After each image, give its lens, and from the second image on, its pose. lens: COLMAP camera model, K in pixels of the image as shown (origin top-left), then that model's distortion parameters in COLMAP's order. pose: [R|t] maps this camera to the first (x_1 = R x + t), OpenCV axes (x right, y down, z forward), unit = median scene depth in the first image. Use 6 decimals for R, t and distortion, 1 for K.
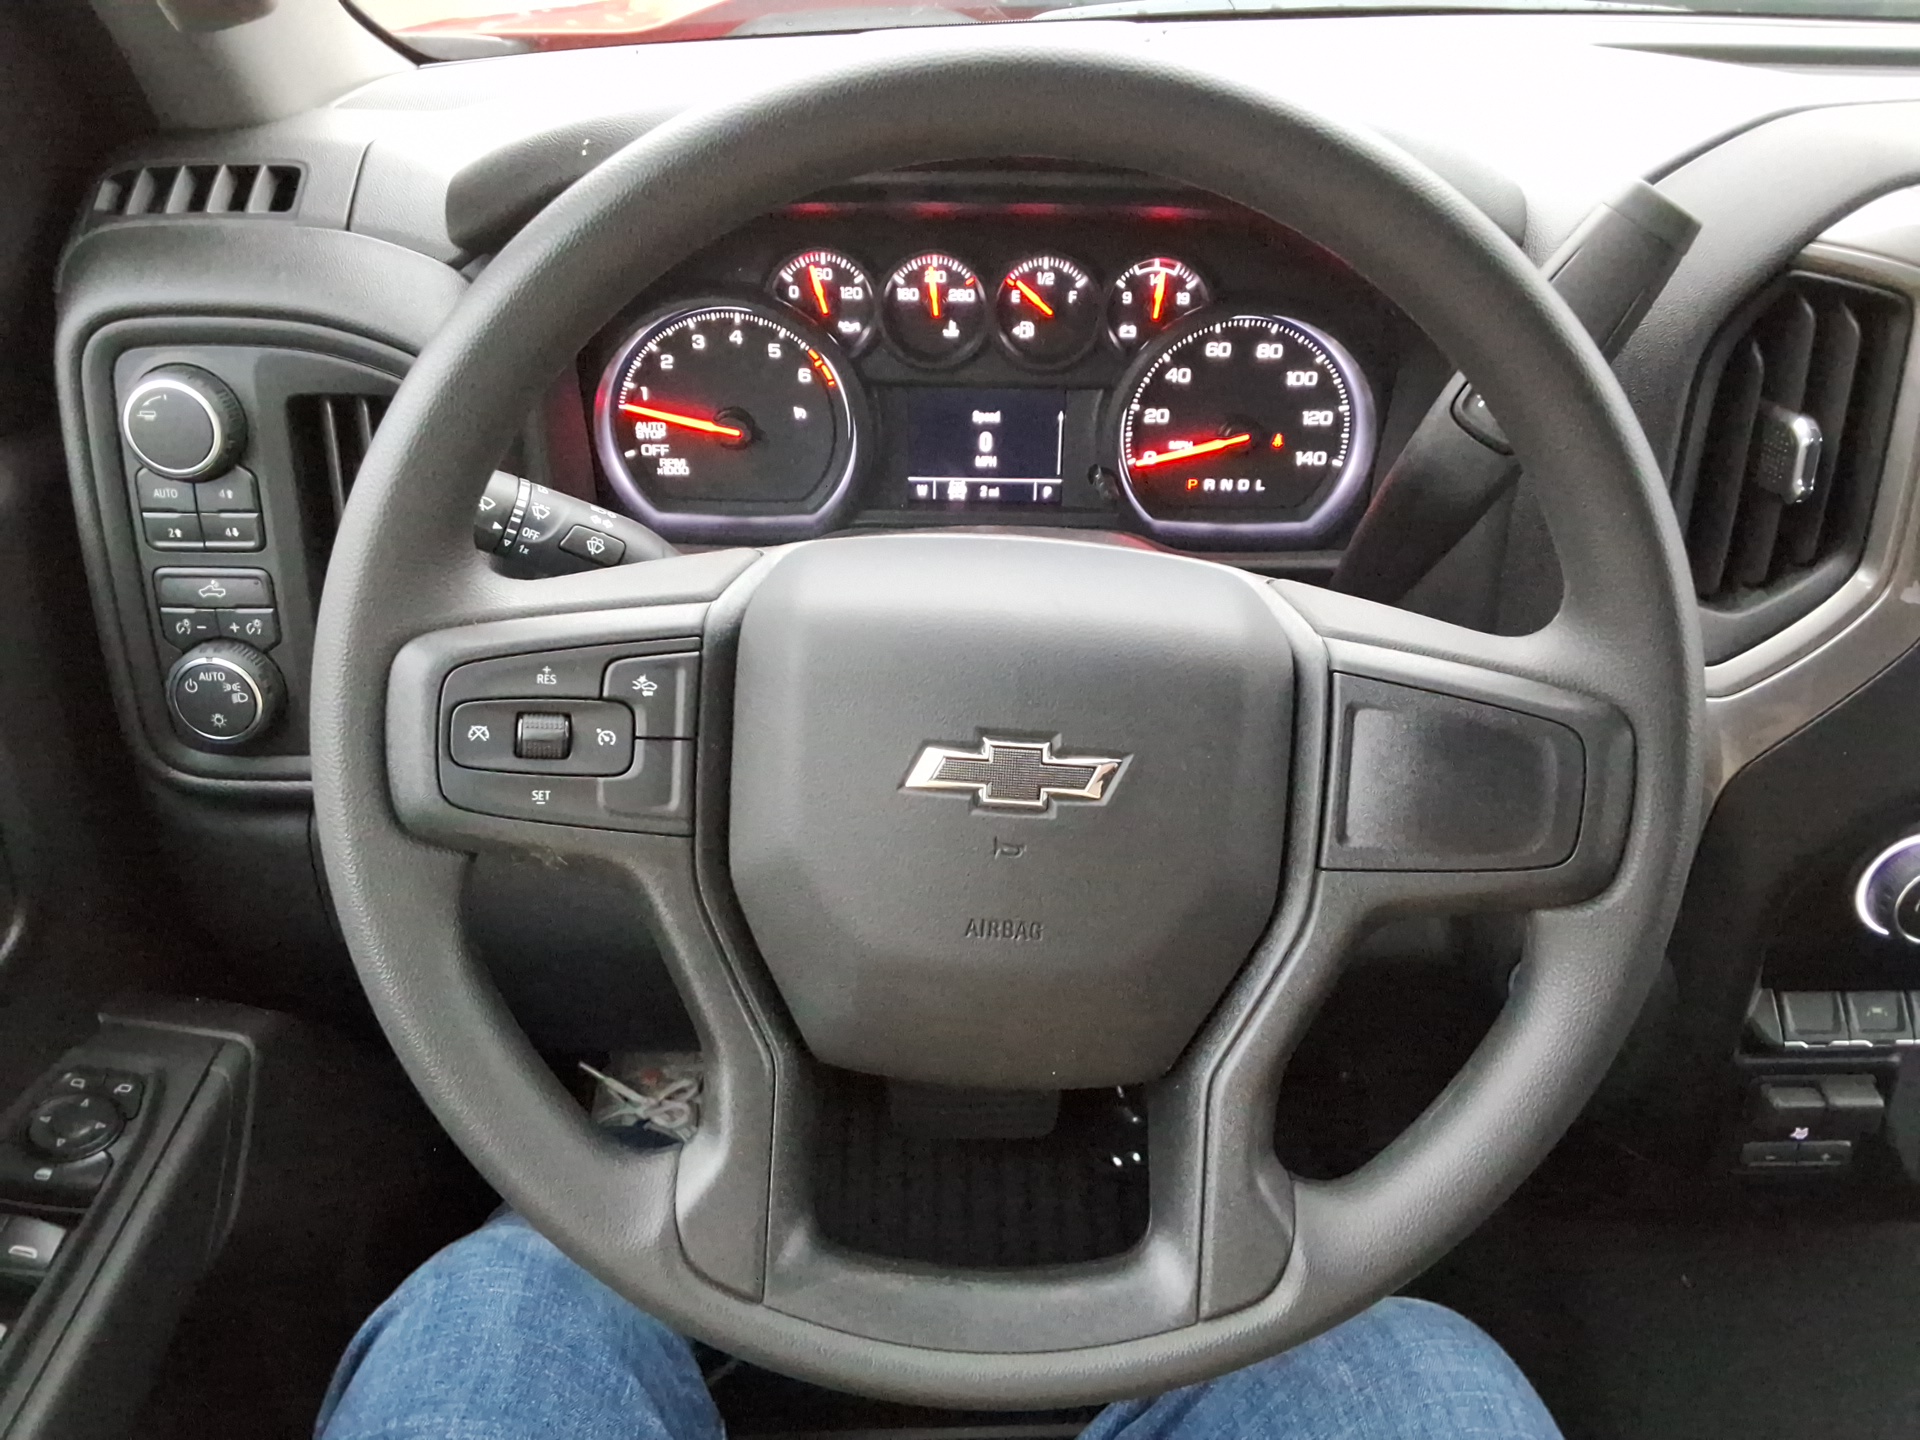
lens RADIAL K [[1532.9, 0, 975.3], [0, 1532.9, 697.6], [0, 0, 1]] dist [0.111103, -0.157295]
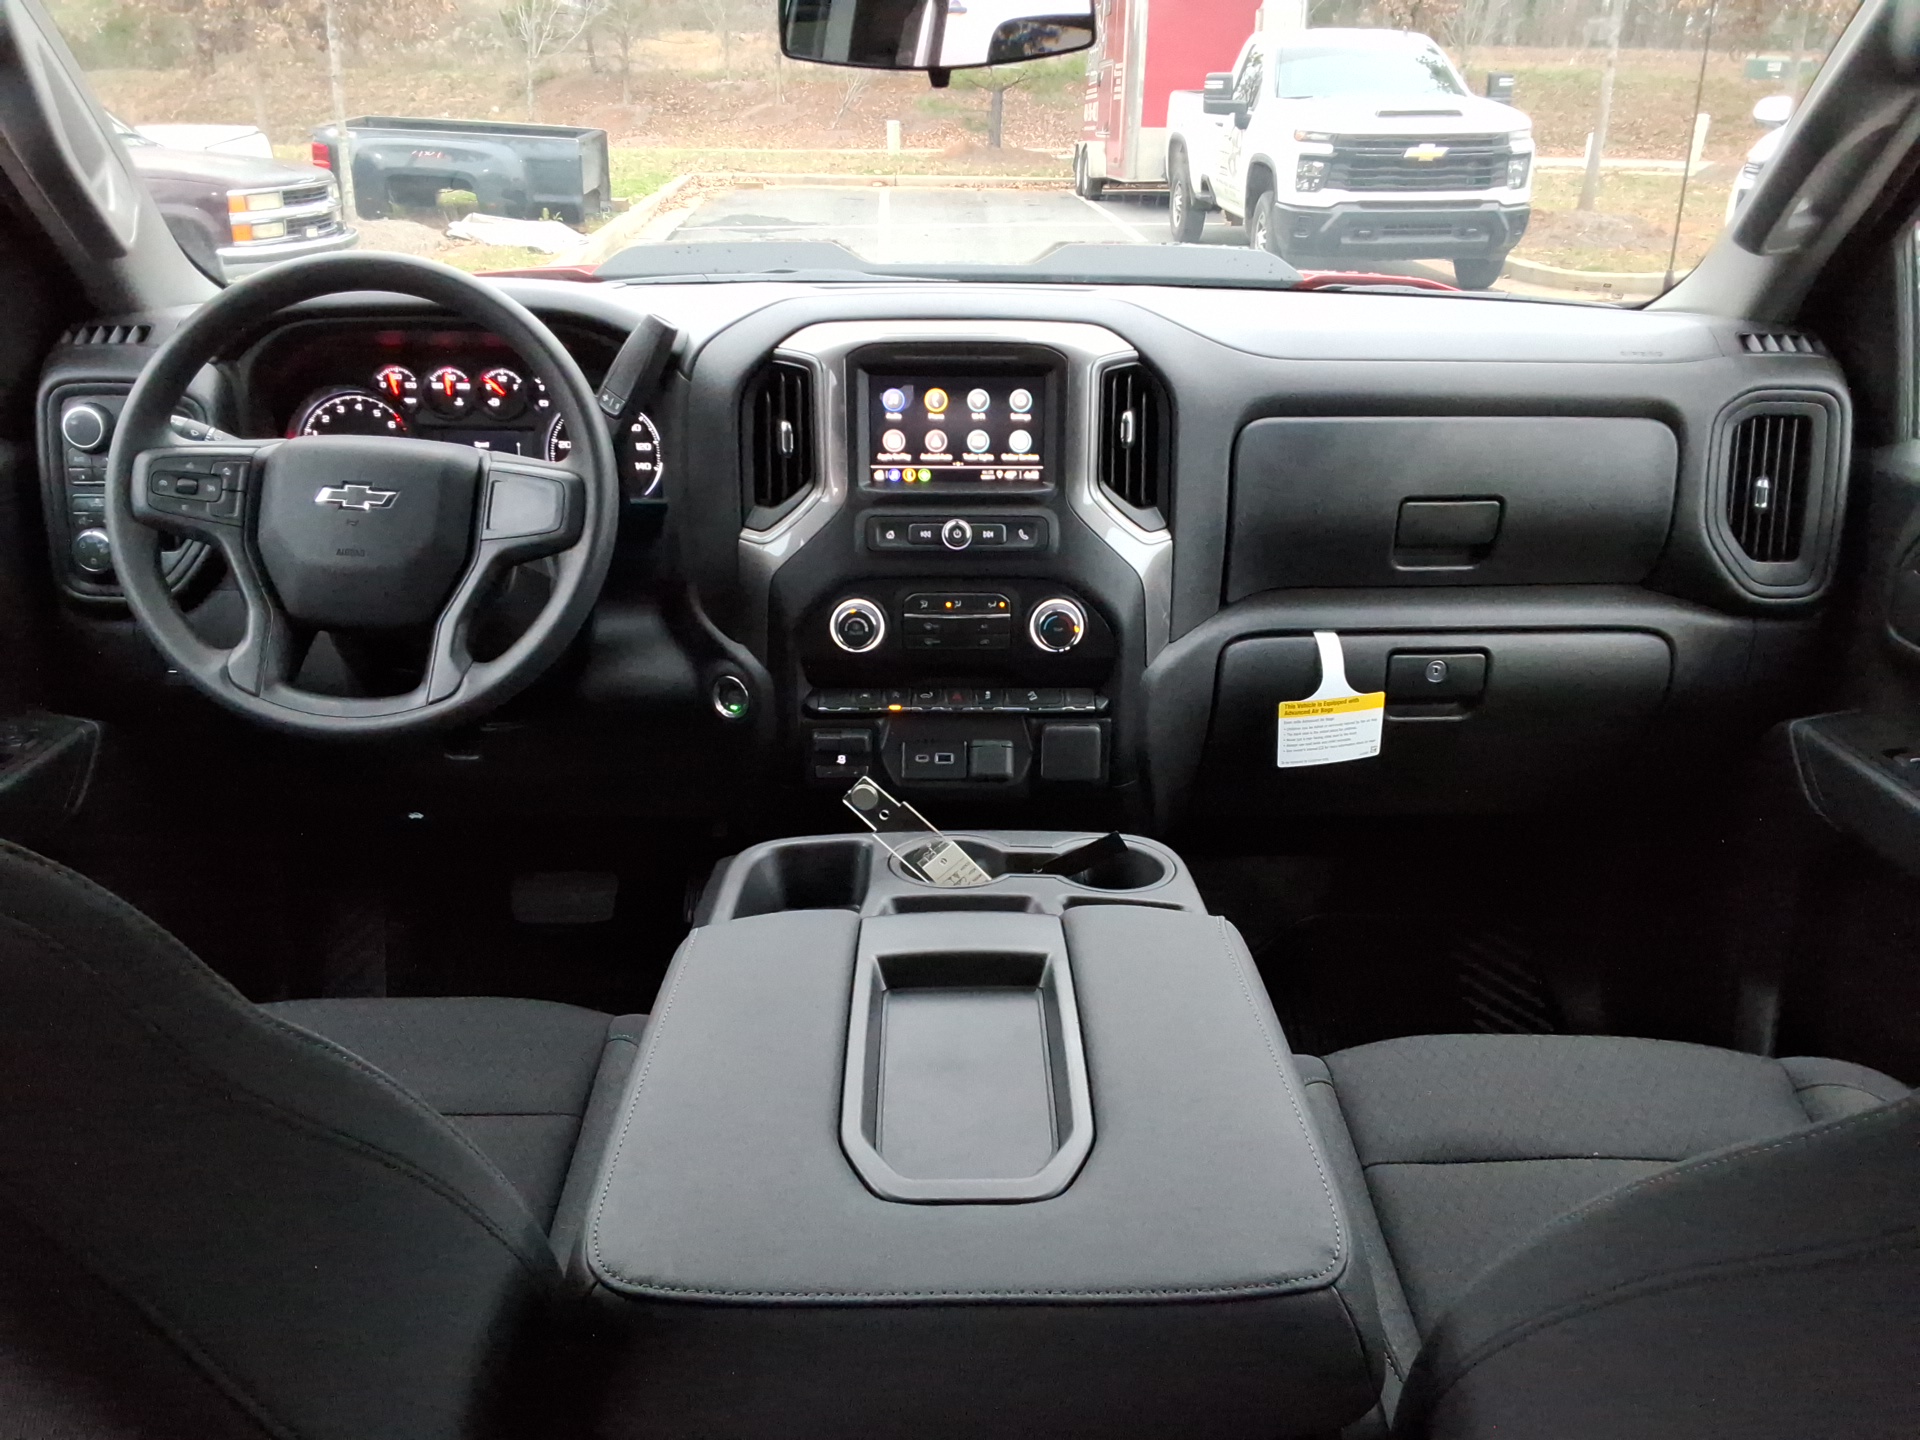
lens RADIAL K [[1532.9, 0, 975.3], [0, 1532.9, 697.6], [0, 0, 1]] dist [0.111103, -0.157295]
pose [[0.999945, -0.010060, -0.003024, 0.715979], [0.009300, 0.981656, -0.190432, 0.591871], [0.004884, 0.190393, 0.981696, -1.053990]]
